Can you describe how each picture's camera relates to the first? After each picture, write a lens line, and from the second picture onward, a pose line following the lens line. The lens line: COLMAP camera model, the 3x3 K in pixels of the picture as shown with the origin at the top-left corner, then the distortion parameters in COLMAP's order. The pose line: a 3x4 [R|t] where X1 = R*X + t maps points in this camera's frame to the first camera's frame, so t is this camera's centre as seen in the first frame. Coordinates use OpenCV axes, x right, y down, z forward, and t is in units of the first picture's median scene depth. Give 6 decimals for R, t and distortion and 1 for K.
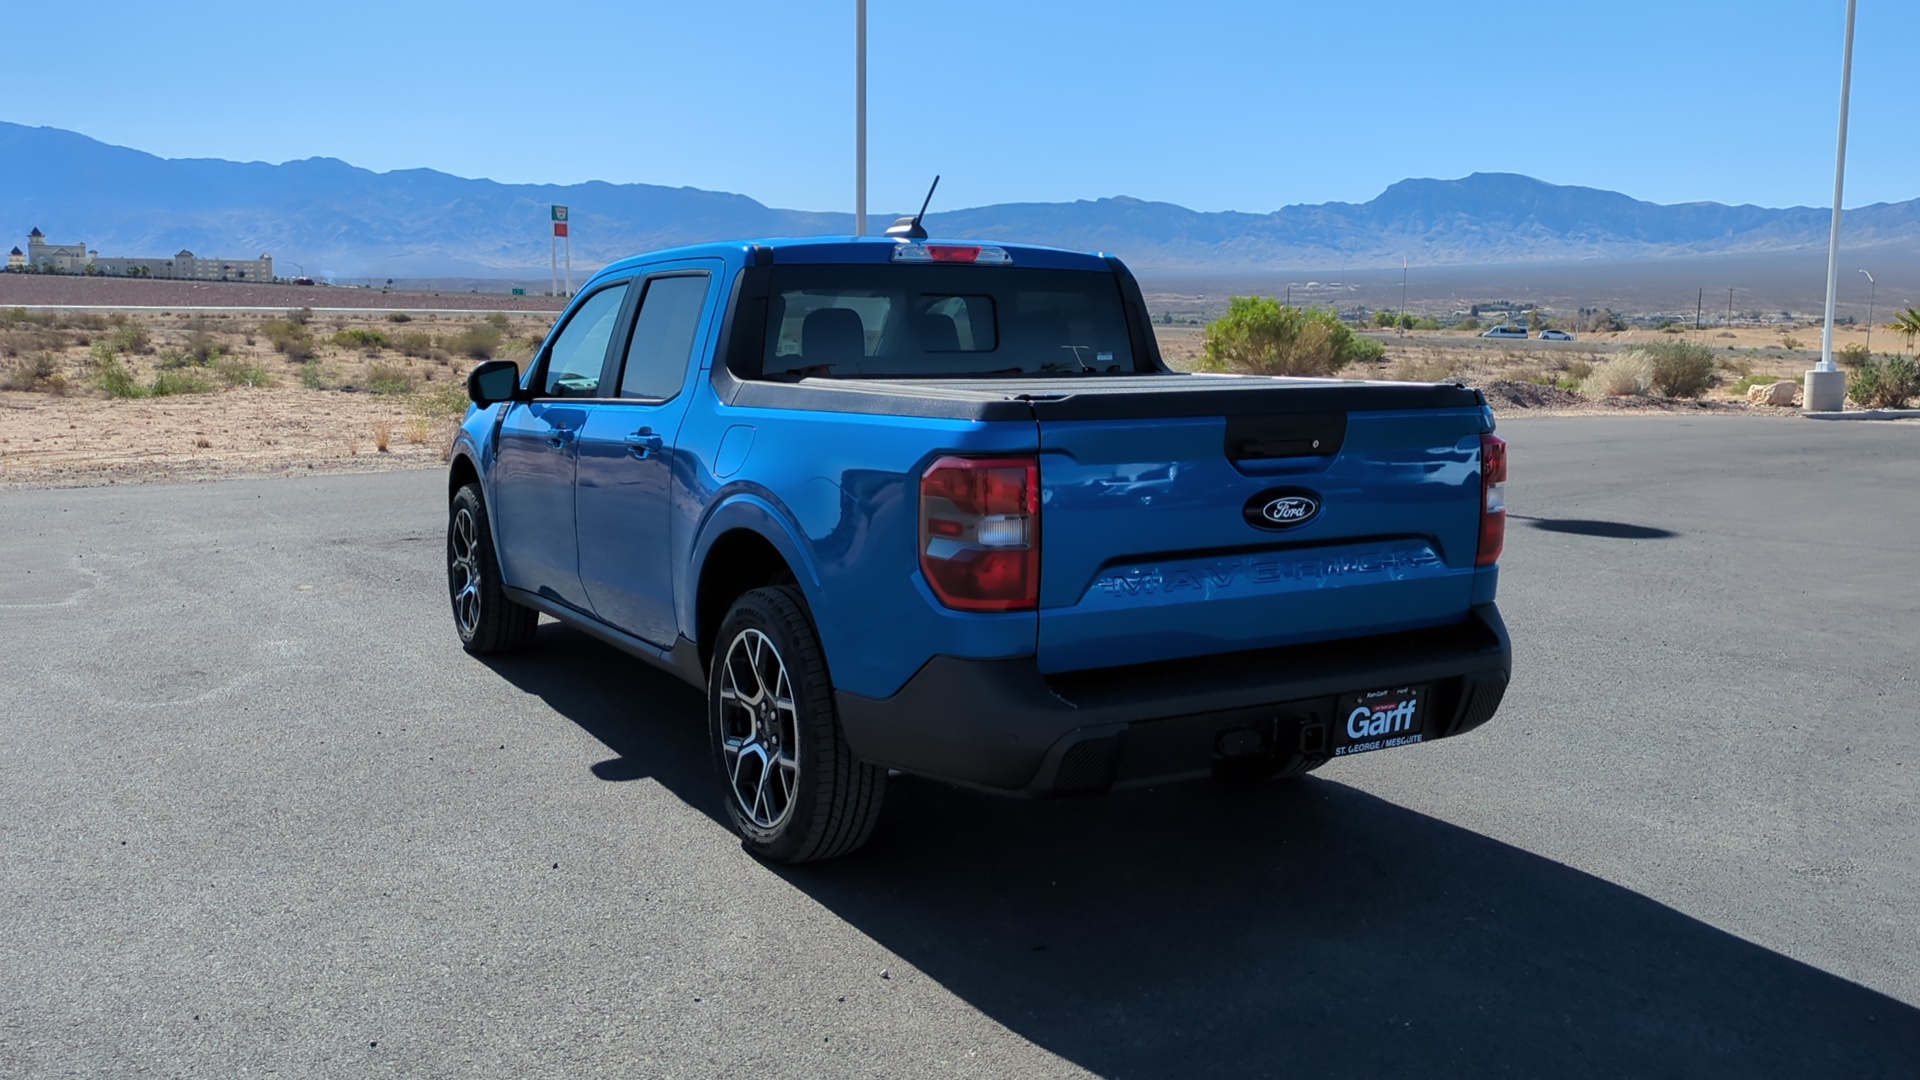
lens RADIAL K [[1641.3, 0, 976.8], [0, 1641.3, 539.0], [0, 0, 1]] dist [0.073219, -0.091841]
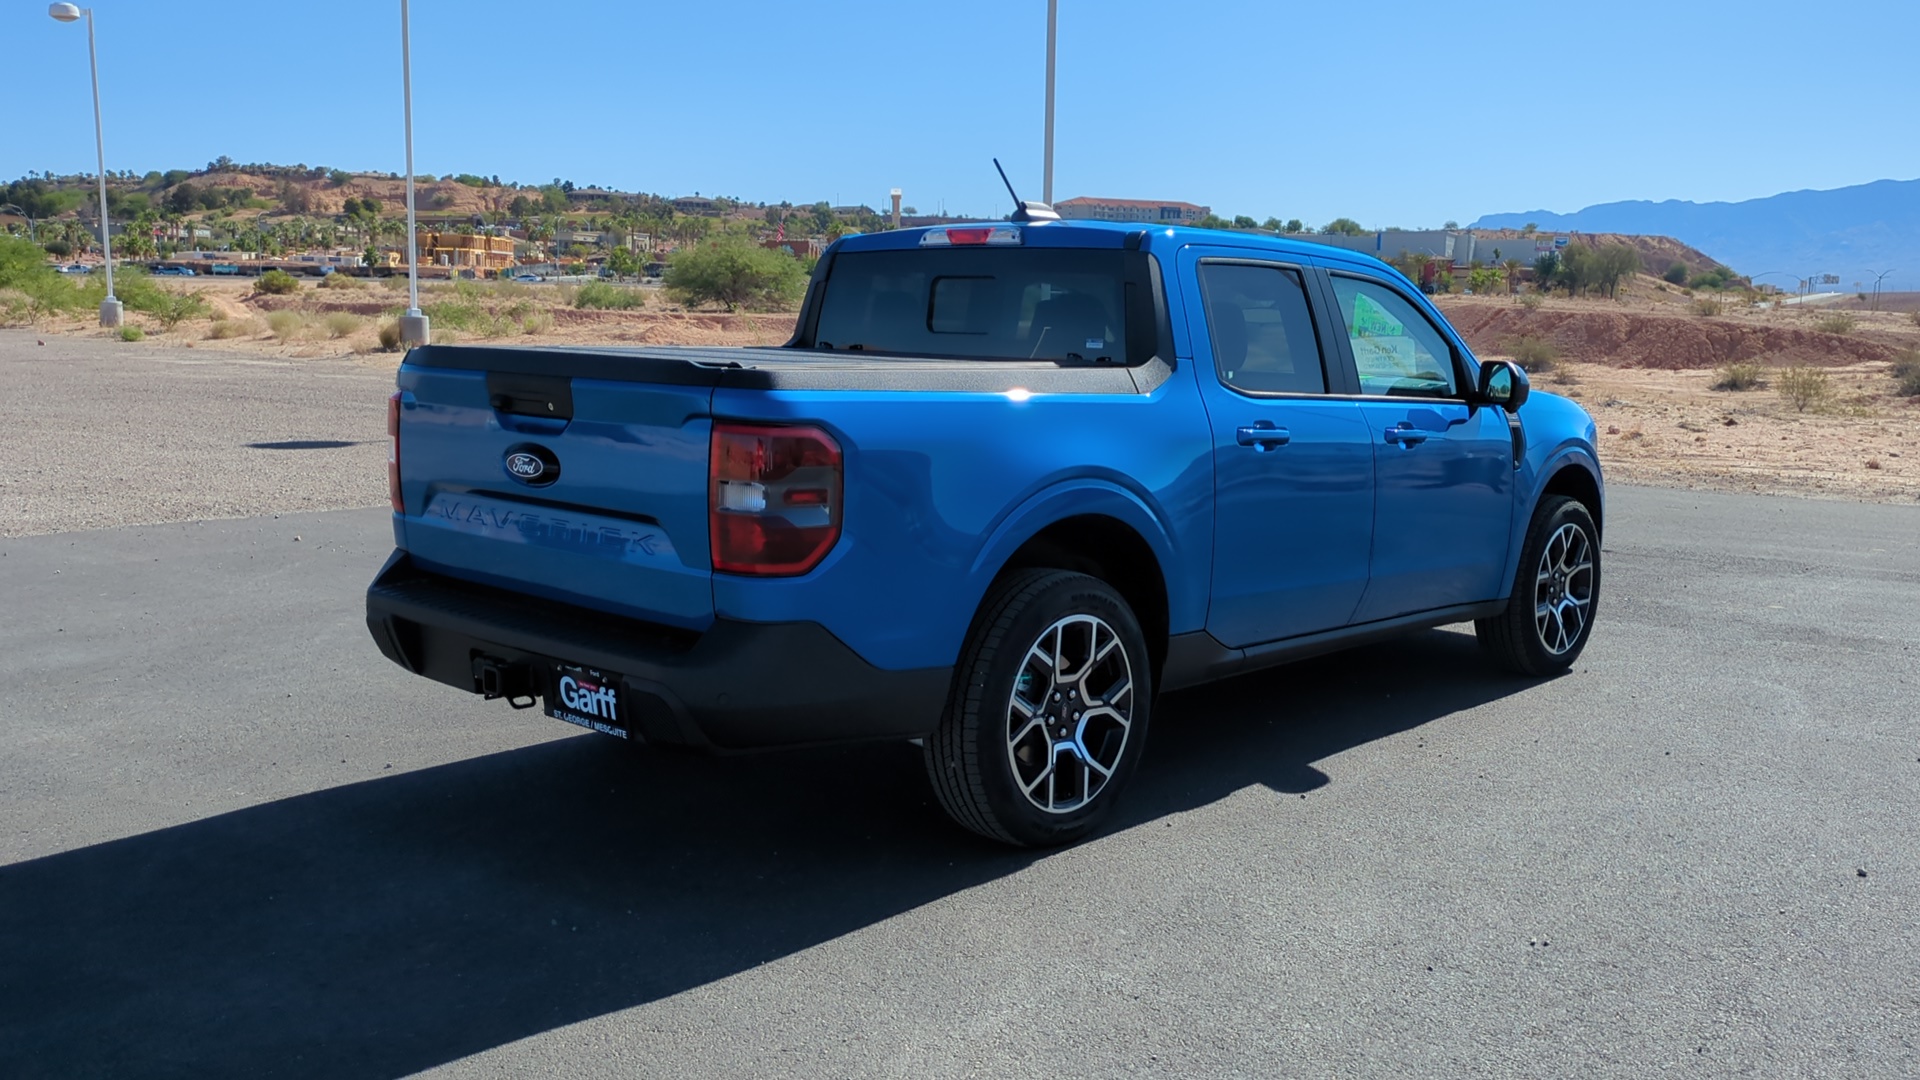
lens RADIAL K [[1641.3, 0, 976.8], [0, 1641.3, 539.0], [0, 0, 1]] dist [0.073219, -0.091841]
pose [[0.301525, 0.129761, -0.944587, 1.221760], [-0.146690, 0.985214, 0.088517, -0.102575], [0.942107, 0.111871, 0.316101, 0.899509]]
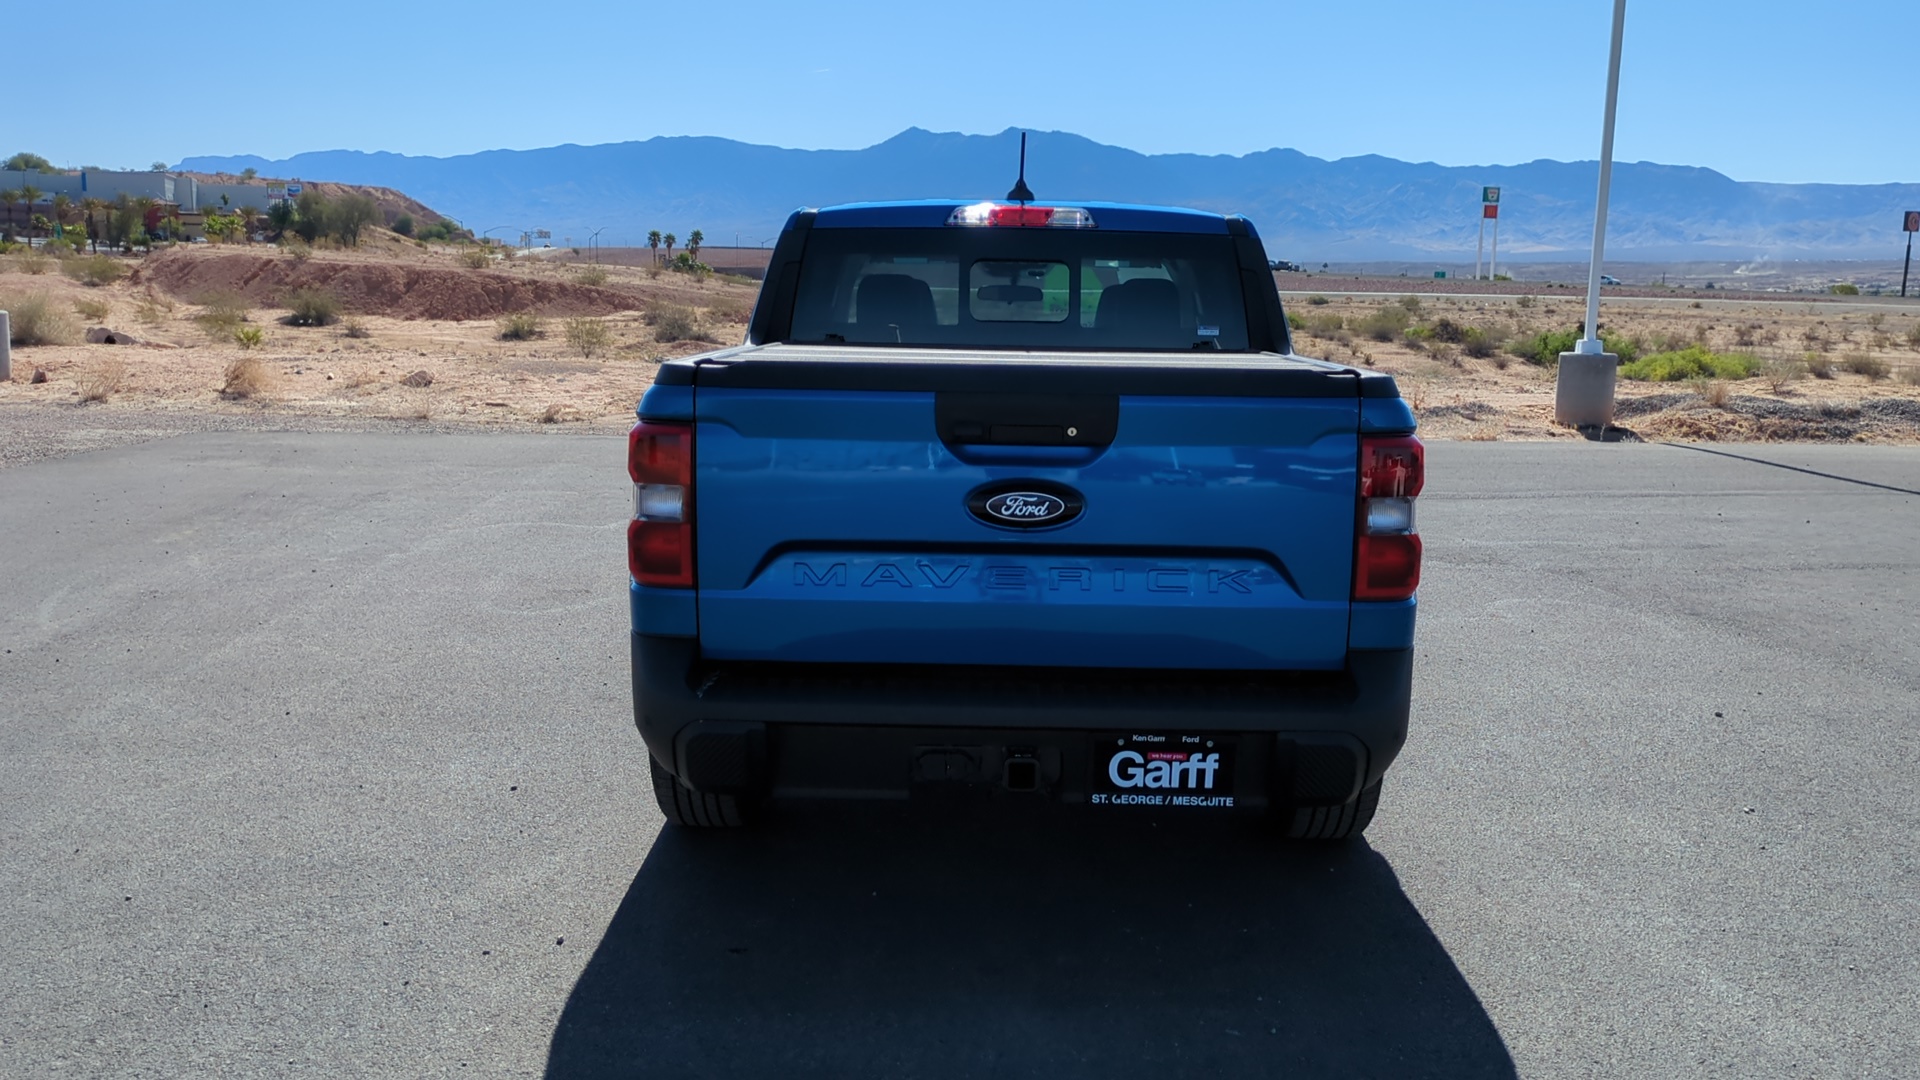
lens RADIAL K [[1641.3, 0, 976.8], [0, 1641.3, 539.0], [0, 0, 1]] dist [0.073219, -0.091841]
pose [[0.857094, 0.086111, -0.507913, 0.575100], [-0.081059, 0.996192, 0.032108, -0.025175], [0.508743, 0.013651, 0.860810, 0.240121]]
